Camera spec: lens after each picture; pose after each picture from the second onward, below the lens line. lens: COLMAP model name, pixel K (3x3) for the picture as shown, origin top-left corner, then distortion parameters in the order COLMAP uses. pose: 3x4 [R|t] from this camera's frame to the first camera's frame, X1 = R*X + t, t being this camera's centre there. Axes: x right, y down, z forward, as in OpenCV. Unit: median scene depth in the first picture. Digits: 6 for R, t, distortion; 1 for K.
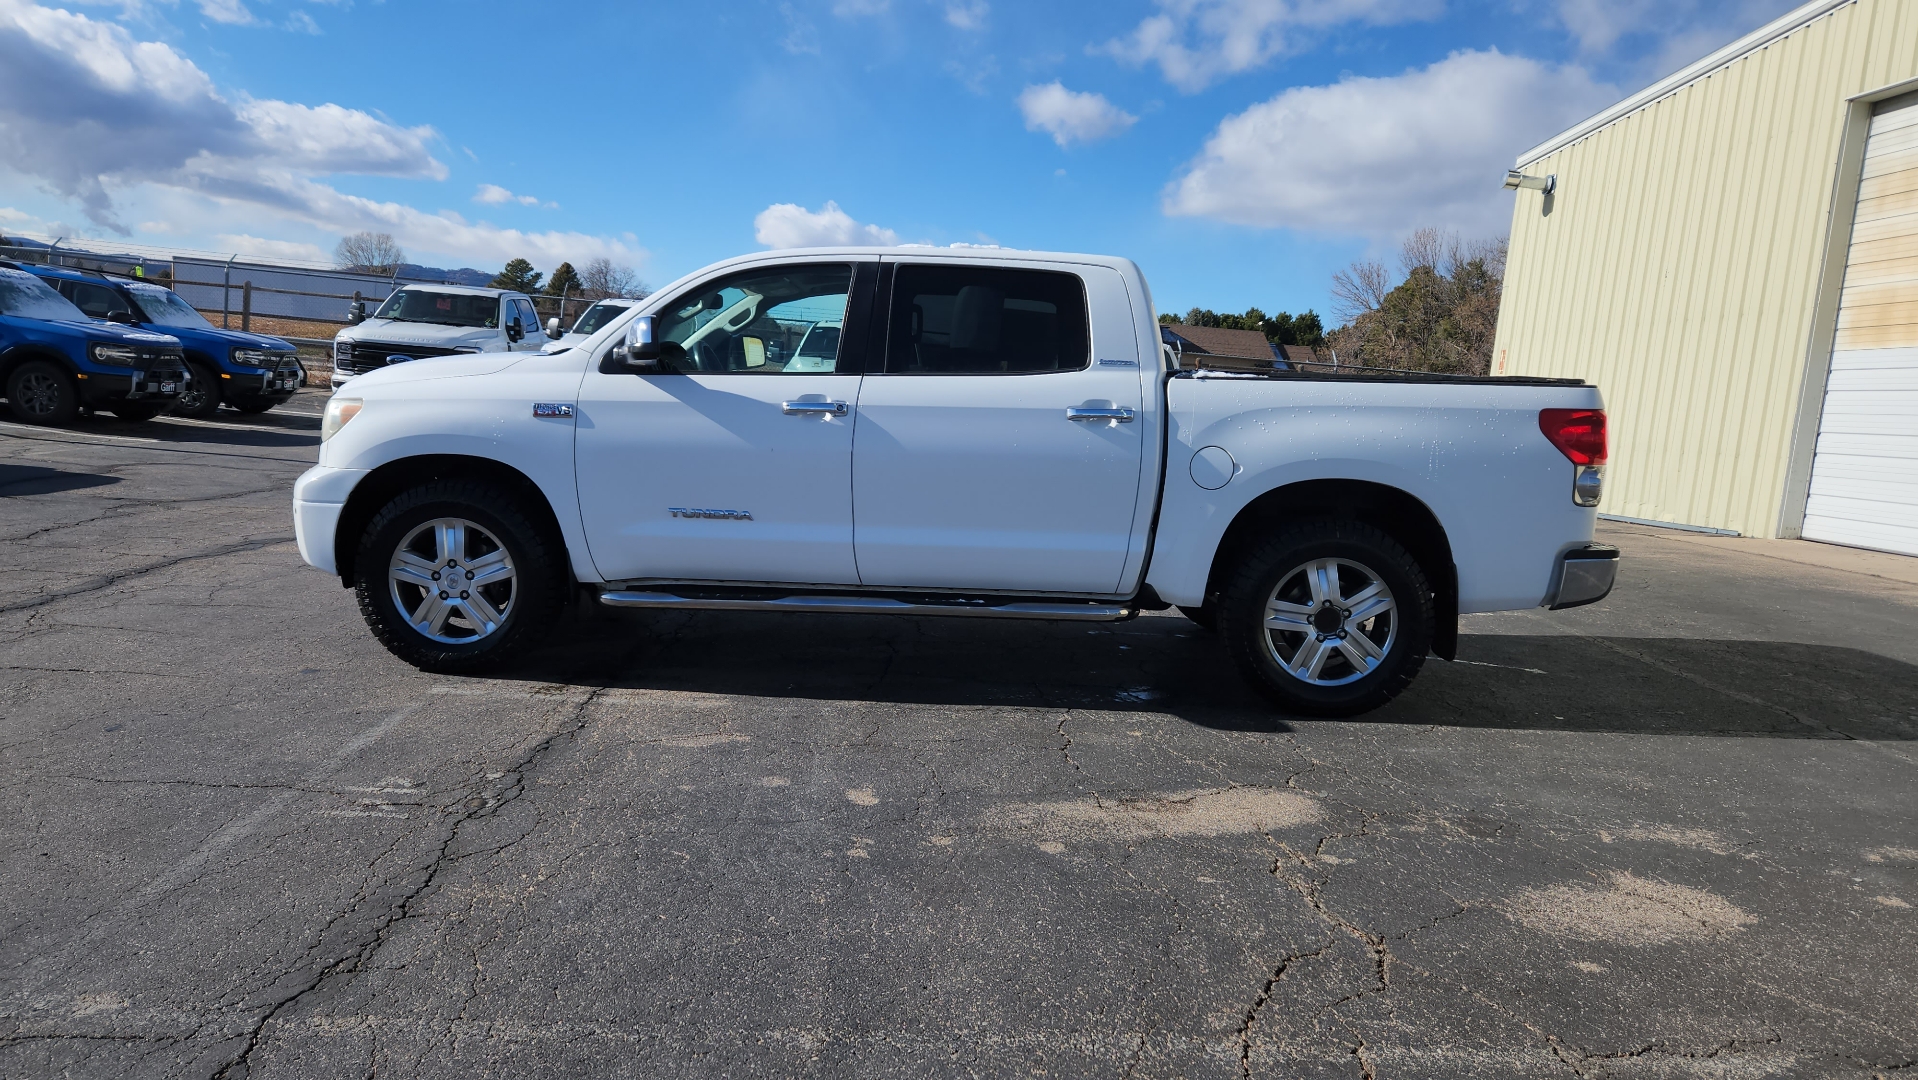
lens RADIAL K [[1283.7, 0, 916.1], [0, 1283.7, 542.1], [0, 0, 1]] dist [0.070470, -0.053360]
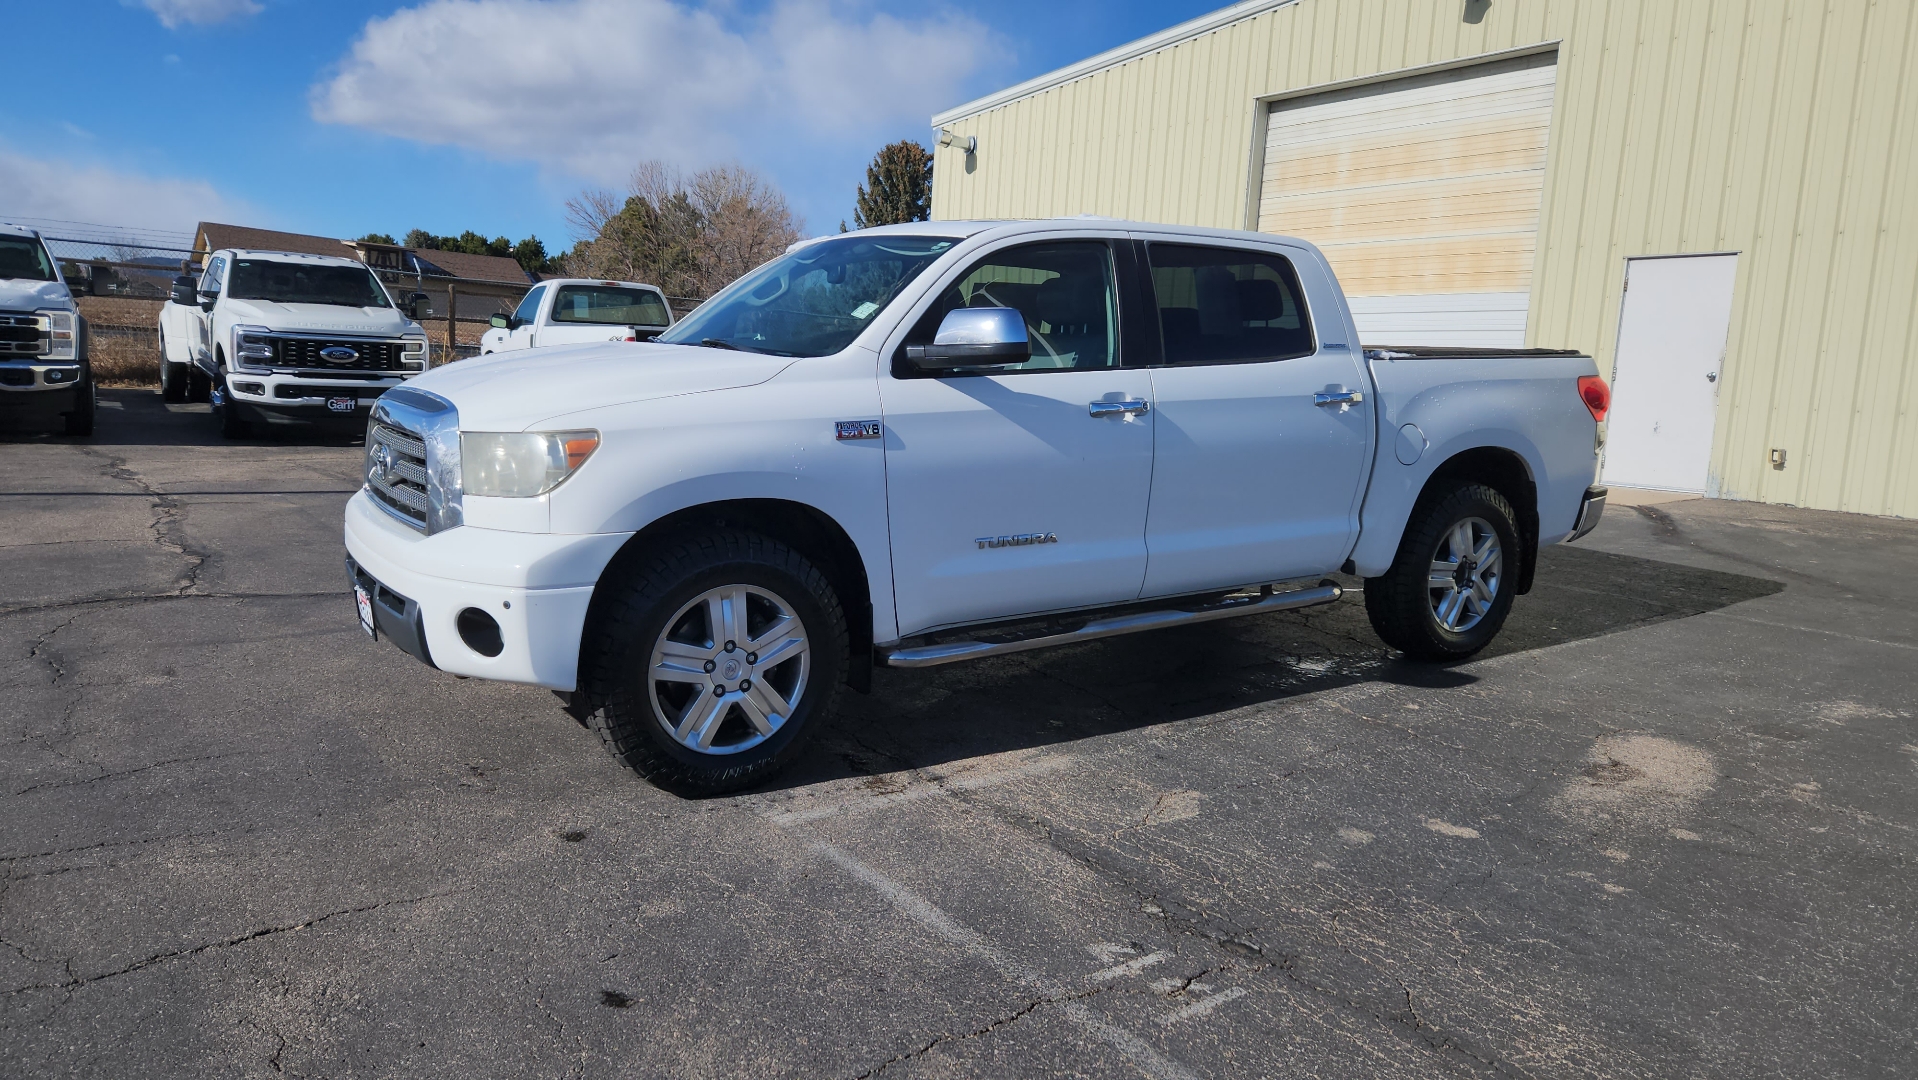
lens RADIAL K [[1278.8, 0, 923.2], [0, 1278.8, 539.9], [0, 0, 1]] dist [0.073015, -0.058790]
pose [[0.817804, -0.111899, 0.564513, -0.665645], [0.080264, 0.993505, 0.080658, -0.092327], [-0.569872, -0.020653, 0.821474, 0.337946]]
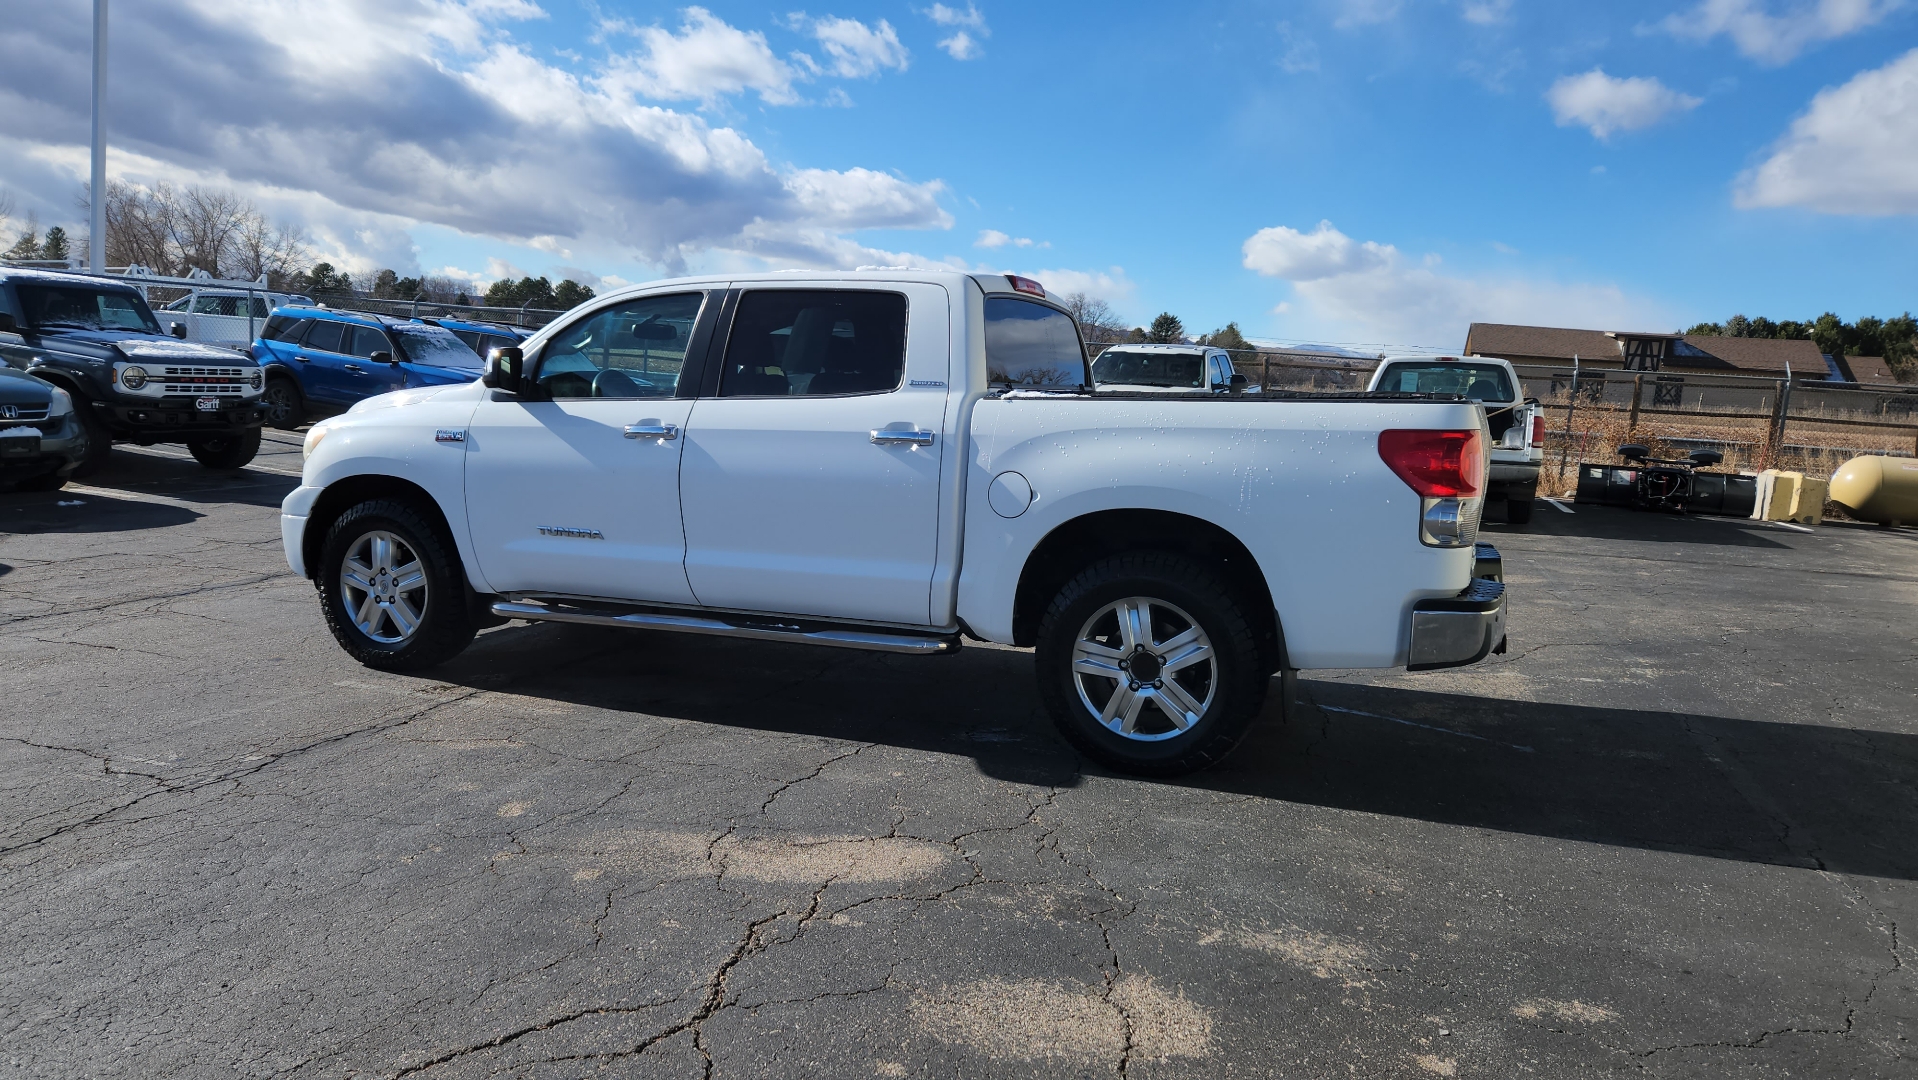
lens RADIAL K [[1283.1, 0, 918.7], [0, 1283.1, 527.7], [0, 0, 1]] dist [0.080902, -0.063463]
pose [[0.933016, 0.021380, -0.359200, 0.476285], [-0.033331, 0.999077, -0.027112, -0.006145], [0.358288, 0.037269, 0.932867, 0.109110]]
